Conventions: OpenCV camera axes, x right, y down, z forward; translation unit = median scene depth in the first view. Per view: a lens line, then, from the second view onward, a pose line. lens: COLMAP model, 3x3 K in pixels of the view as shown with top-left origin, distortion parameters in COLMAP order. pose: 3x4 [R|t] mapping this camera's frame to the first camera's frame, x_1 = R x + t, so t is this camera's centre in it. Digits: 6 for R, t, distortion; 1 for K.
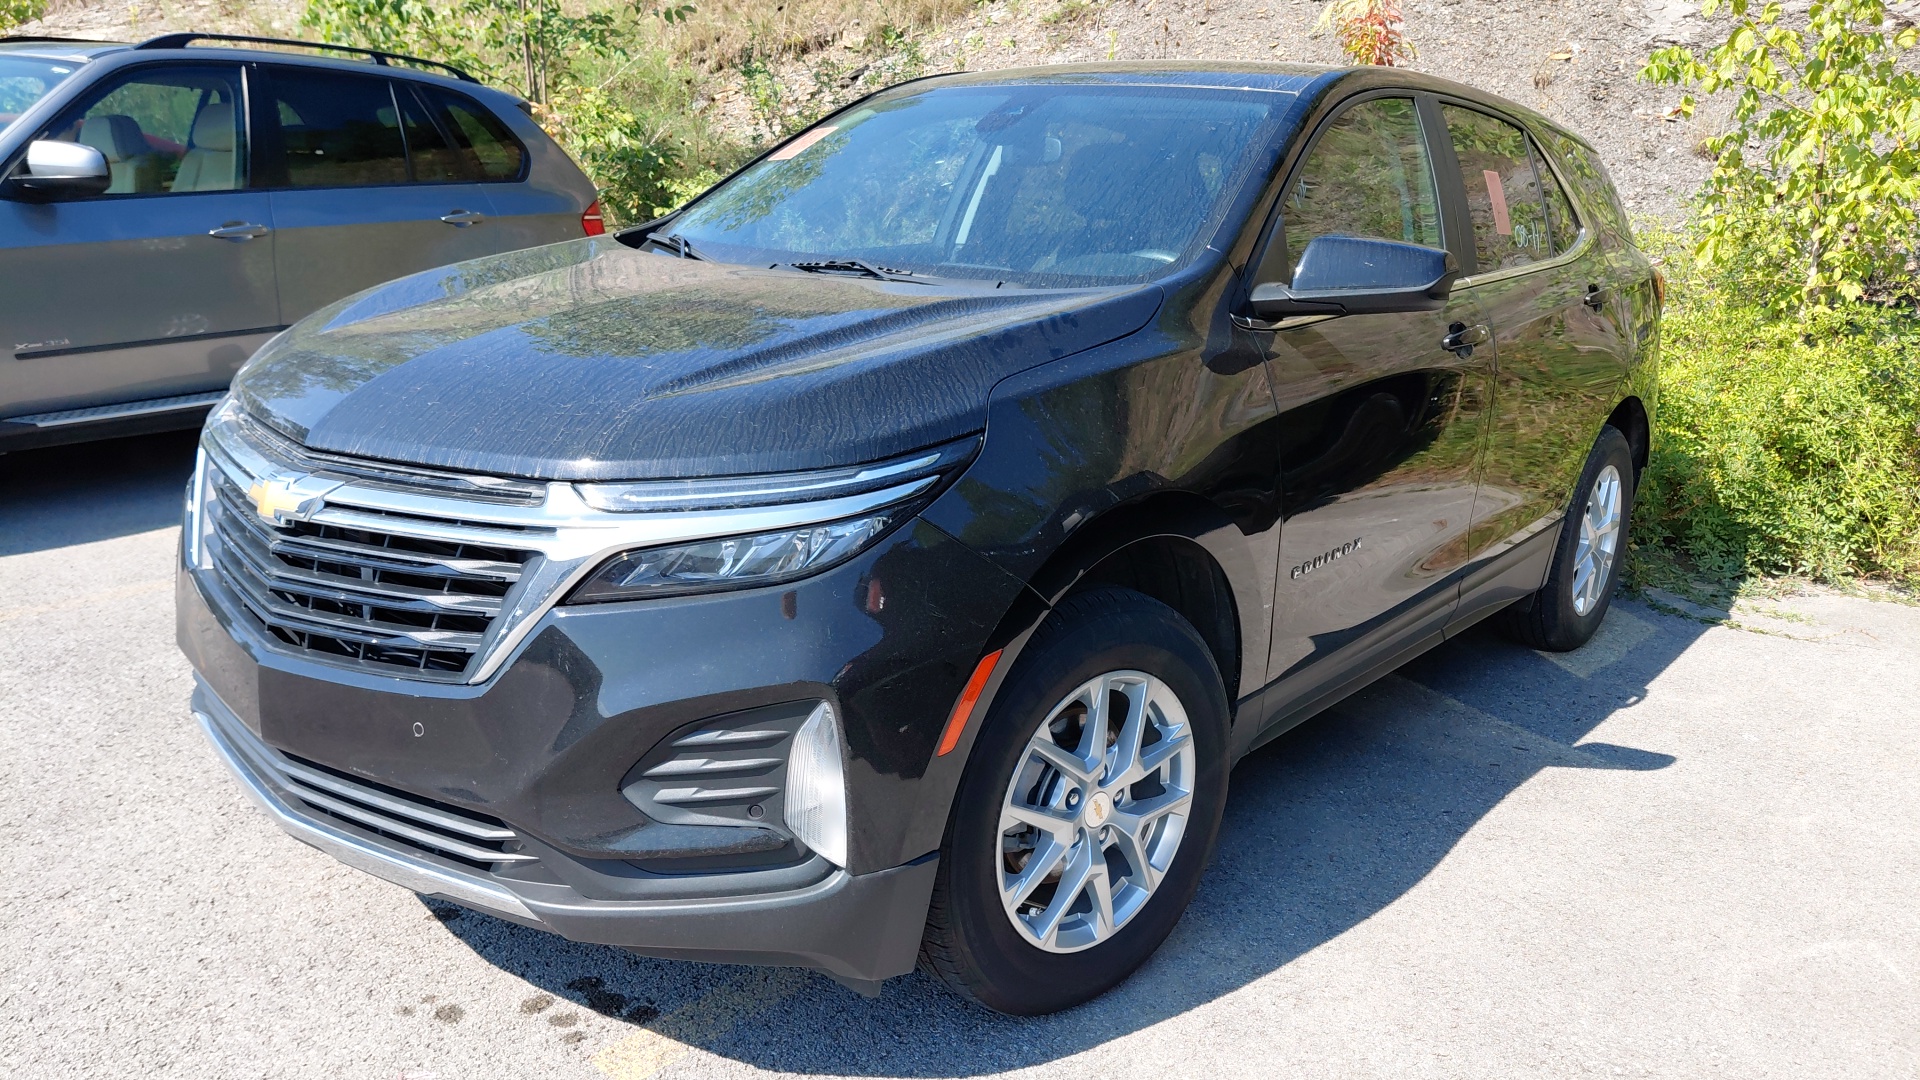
lens RADIAL K [[1411.8, 0, 951.9], [0, 1411.8, 553.3], [0, 0, 1]] dist [0.071072, -0.155966]
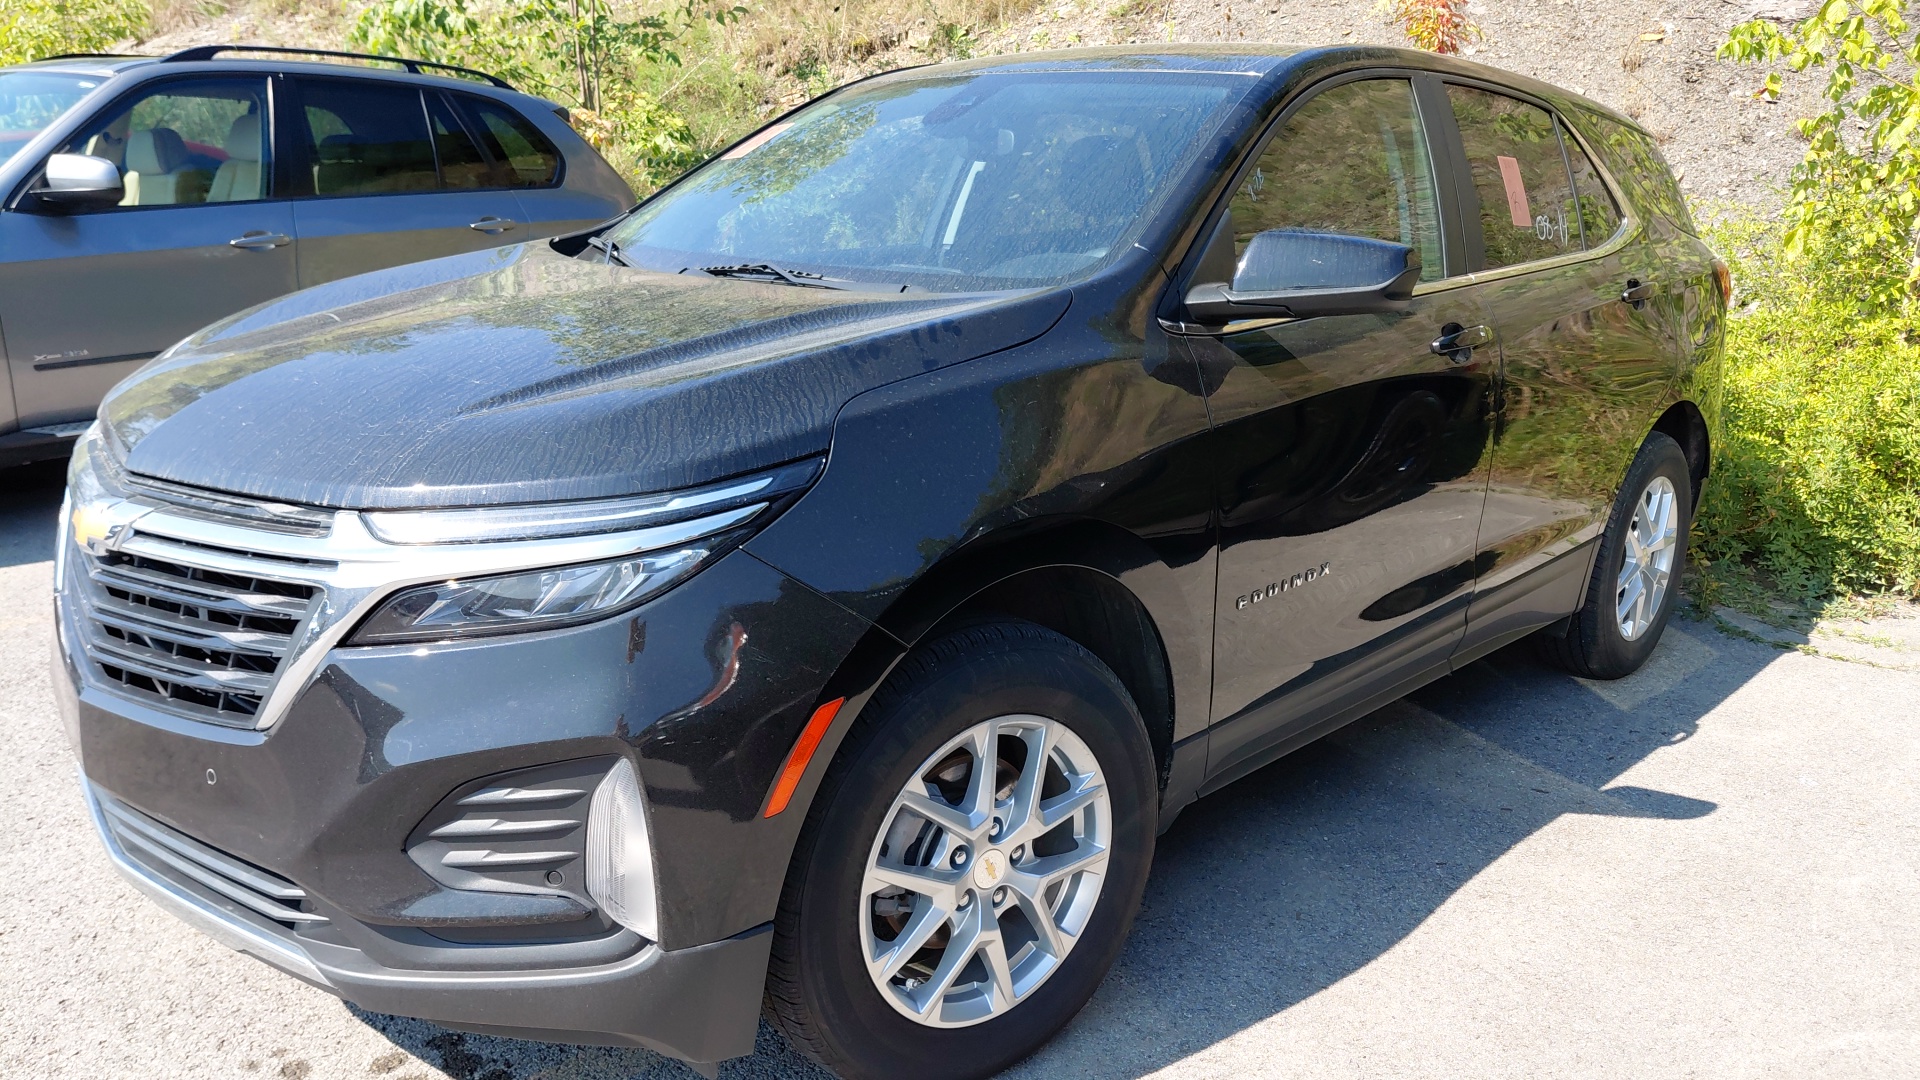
lens RADIAL K [[1404.9, 0, 960.0], [0, 1404.9, 540.0], [0, 0, 1]] dist [0.037276, -0.081765]
pose [[0.996445, 0.003779, -0.084160, 0.134320], [-0.004422, 0.999962, -0.007457, -0.018394], [0.084129, 0.007802, 0.996424, 0.088577]]
